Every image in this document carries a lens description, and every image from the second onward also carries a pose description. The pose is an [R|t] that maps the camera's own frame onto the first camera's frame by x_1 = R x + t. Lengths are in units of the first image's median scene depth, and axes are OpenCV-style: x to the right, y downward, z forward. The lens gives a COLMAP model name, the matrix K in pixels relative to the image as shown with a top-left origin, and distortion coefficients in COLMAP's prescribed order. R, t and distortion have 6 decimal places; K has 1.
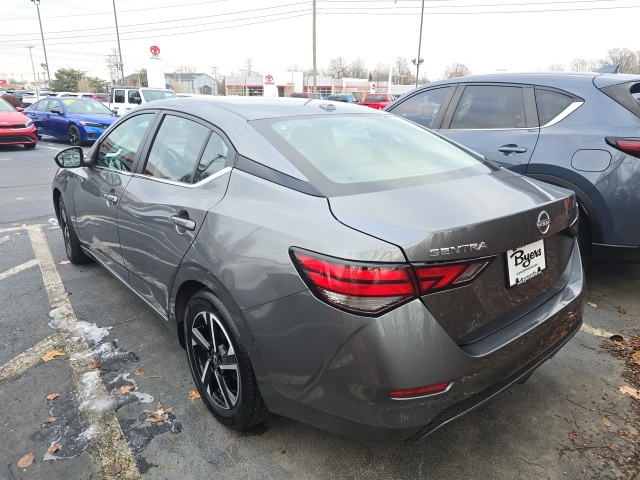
lens RADIAL K [[439.2, 0, 321.7], [0, 439.2, 234.2], [0, 0, 1]] dist [0.027282, -0.001500]
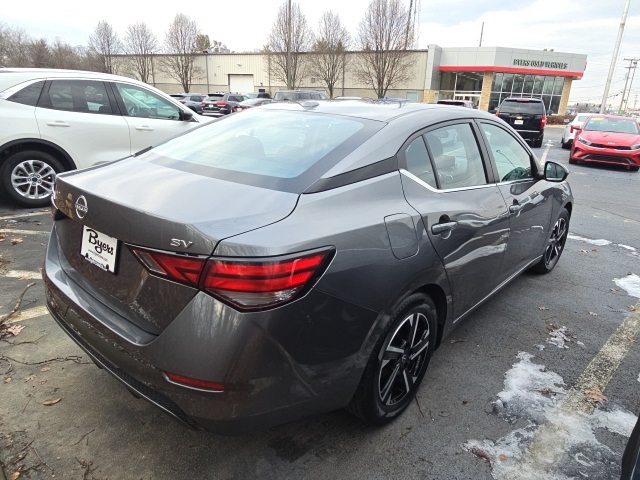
lens RADIAL K [[404.2, 0, 321.3], [0, 404.2, 239.4], [0, 0, 1]] dist [-0.001769, 0.000420]
pose [[0.179774, 0.303170, -0.935825, 1.339026], [-0.322209, 0.916992, 0.235172, -0.315882], [0.929442, 0.259254, 0.262536, 1.170955]]
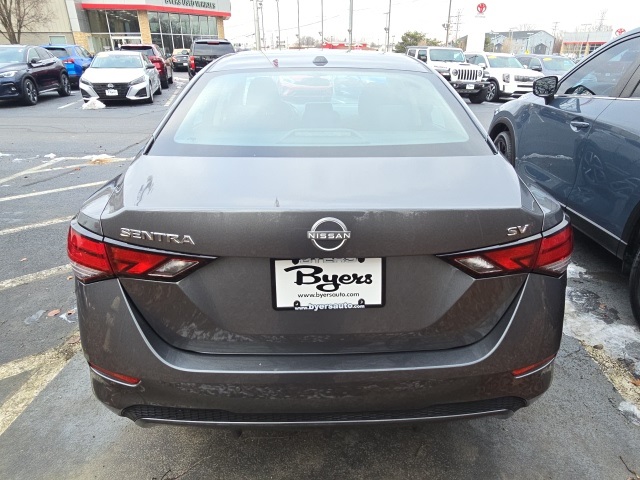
lens RADIAL K [[420.9, 0, 320.6], [0, 420.9, 243.7], [0, 0, 1]] dist [-0.006800, -0.004460]
pose [[0.782388, 0.240737, -0.574382, 0.788610], [-0.170934, 0.969858, 0.173655, -0.110209], [0.598875, -0.037684, 0.799955, 0.439605]]
